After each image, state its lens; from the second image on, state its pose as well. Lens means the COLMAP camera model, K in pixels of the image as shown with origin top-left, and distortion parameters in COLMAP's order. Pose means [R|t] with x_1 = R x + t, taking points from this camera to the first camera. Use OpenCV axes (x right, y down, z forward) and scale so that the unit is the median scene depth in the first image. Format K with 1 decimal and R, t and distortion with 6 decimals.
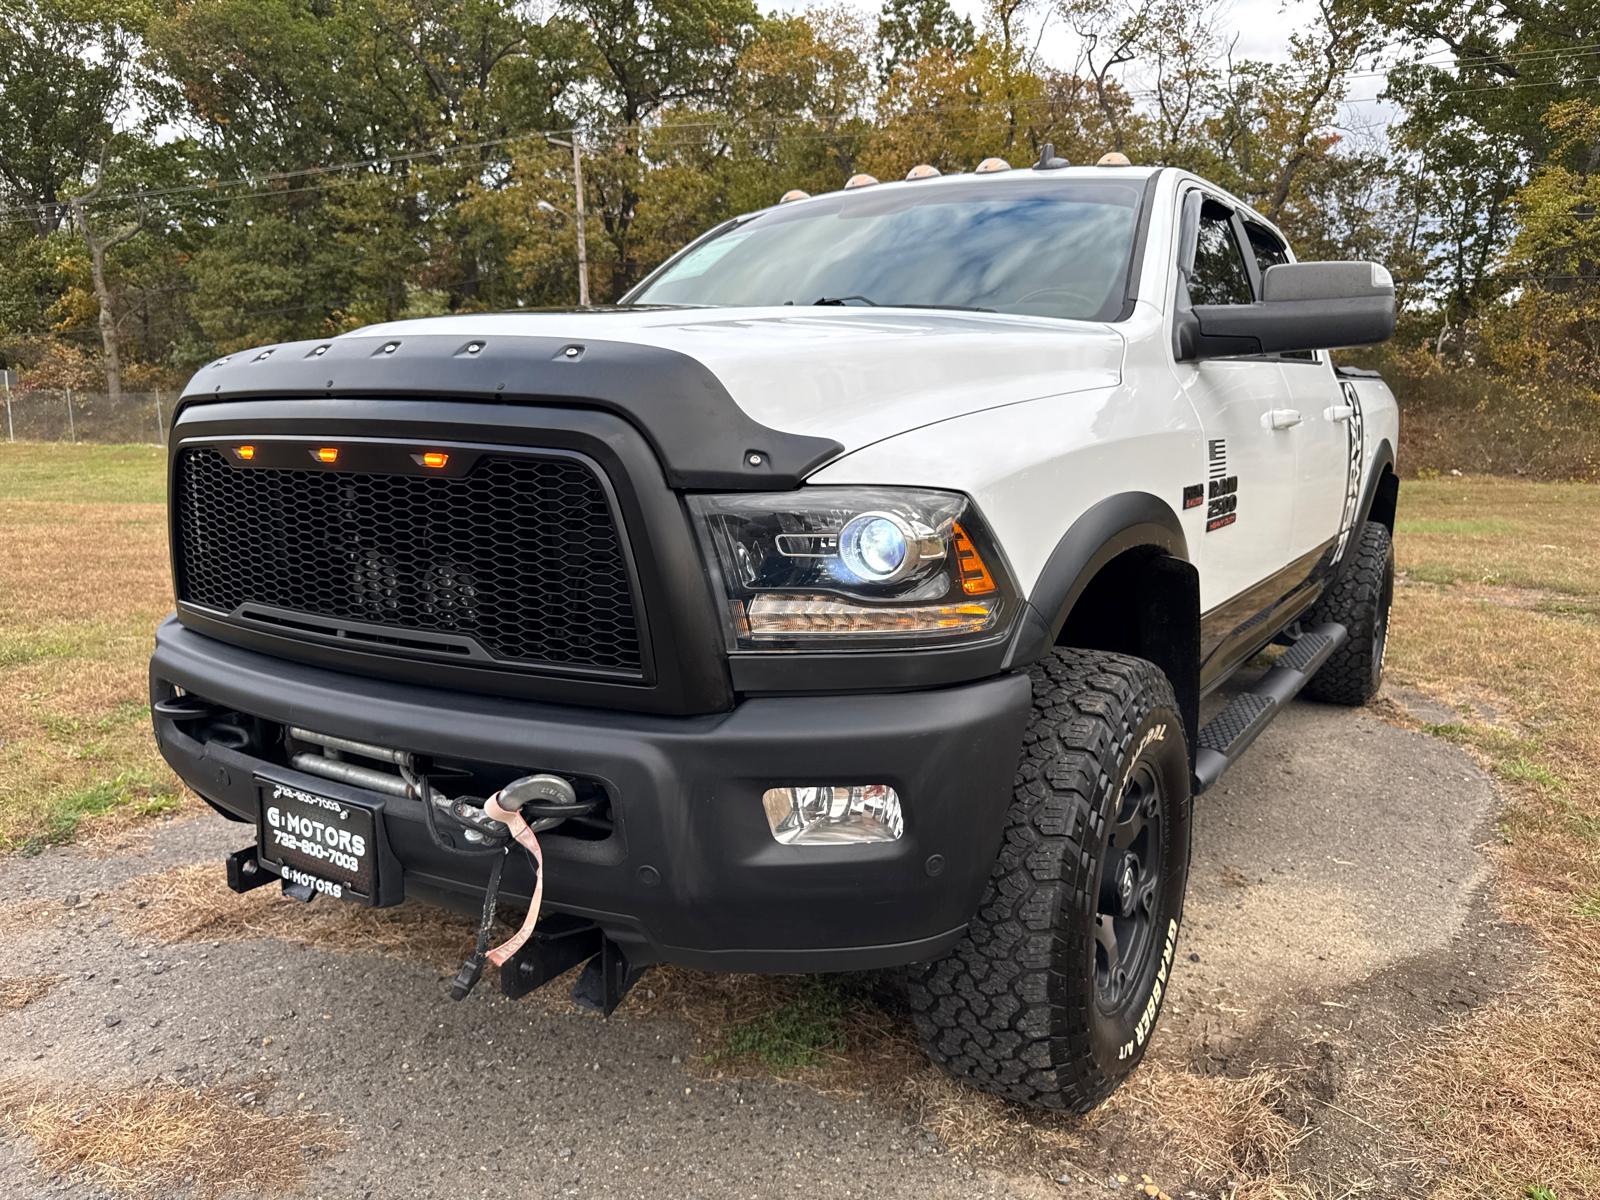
lens RADIAL K [[1150.4, 0, 808.4], [0, 1150.4, 597.3], [0, 0, 1]] dist [0.015156, -0.018843]
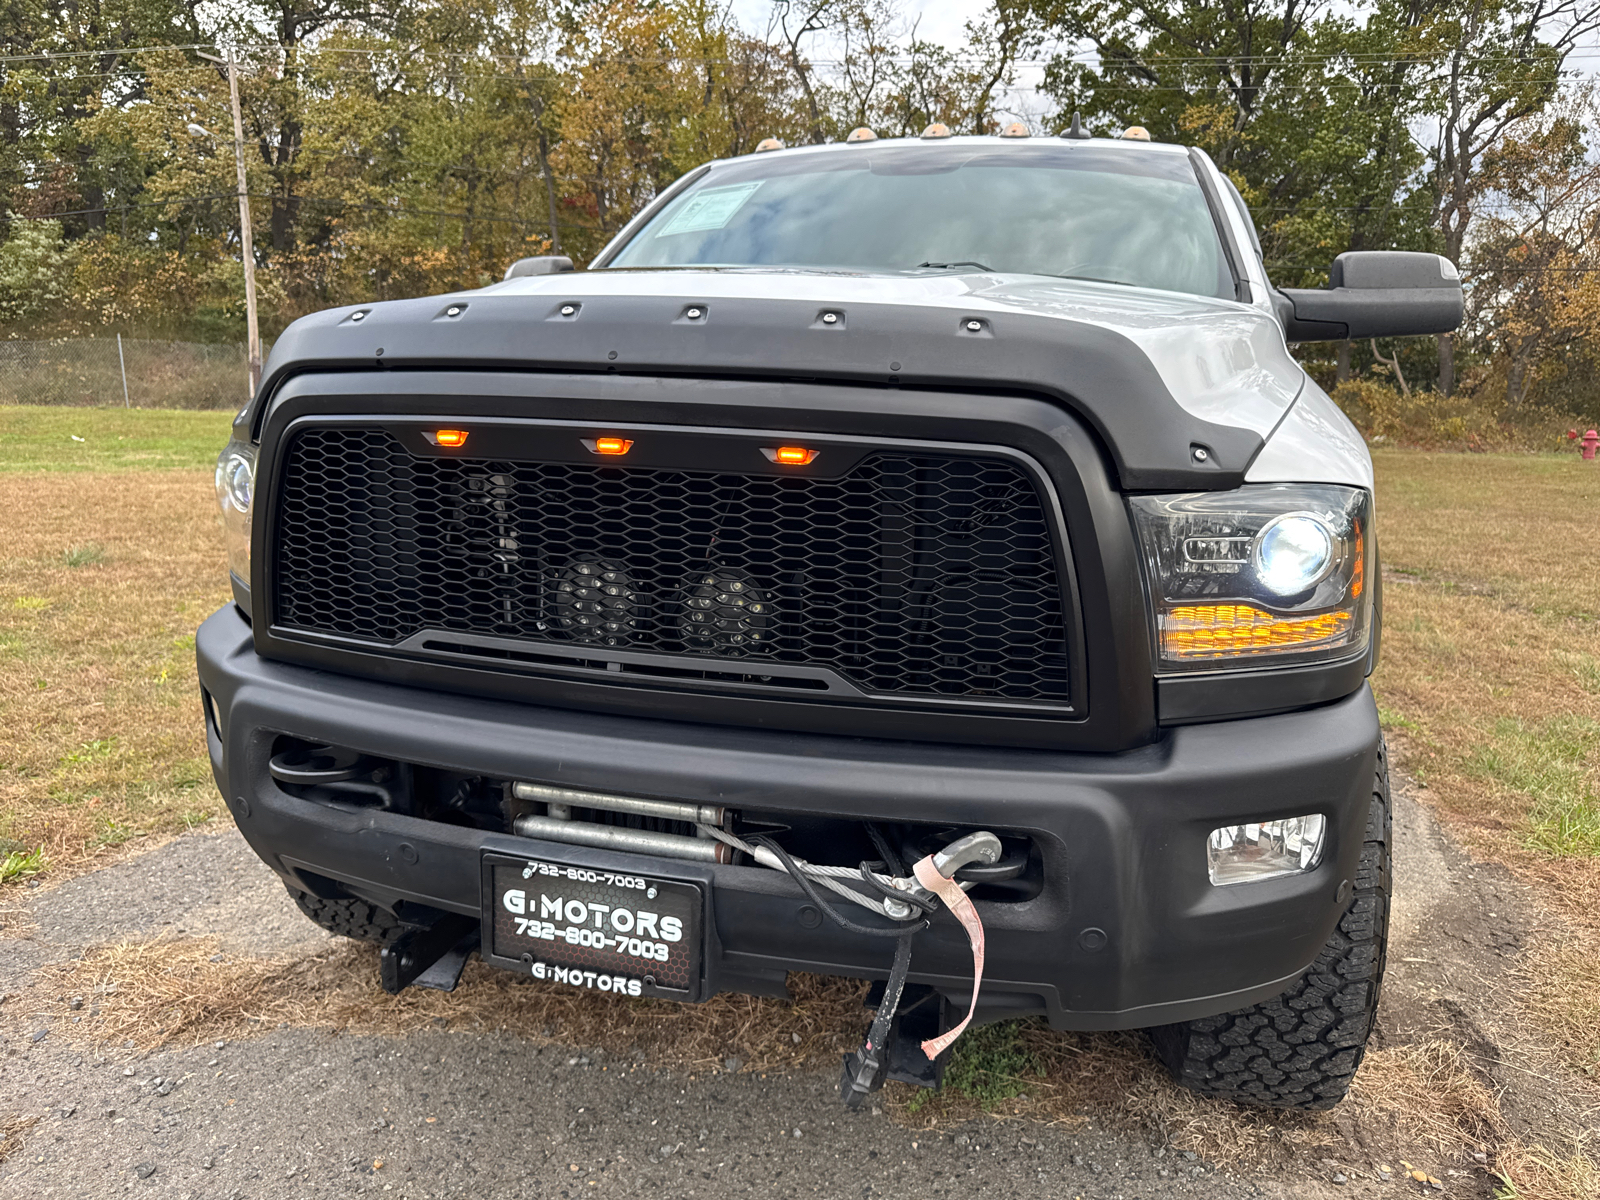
lens RADIAL K [[1144.8, 0, 804.1], [0, 1144.8, 600.3], [0, 0, 1]] dist [0.025470, -0.029777]
pose [[0.961935, -0.033244, 0.271248, -0.312012], [0.023354, 0.998942, 0.039610, -0.028014], [-0.272277, -0.031768, 0.961694, 0.125177]]
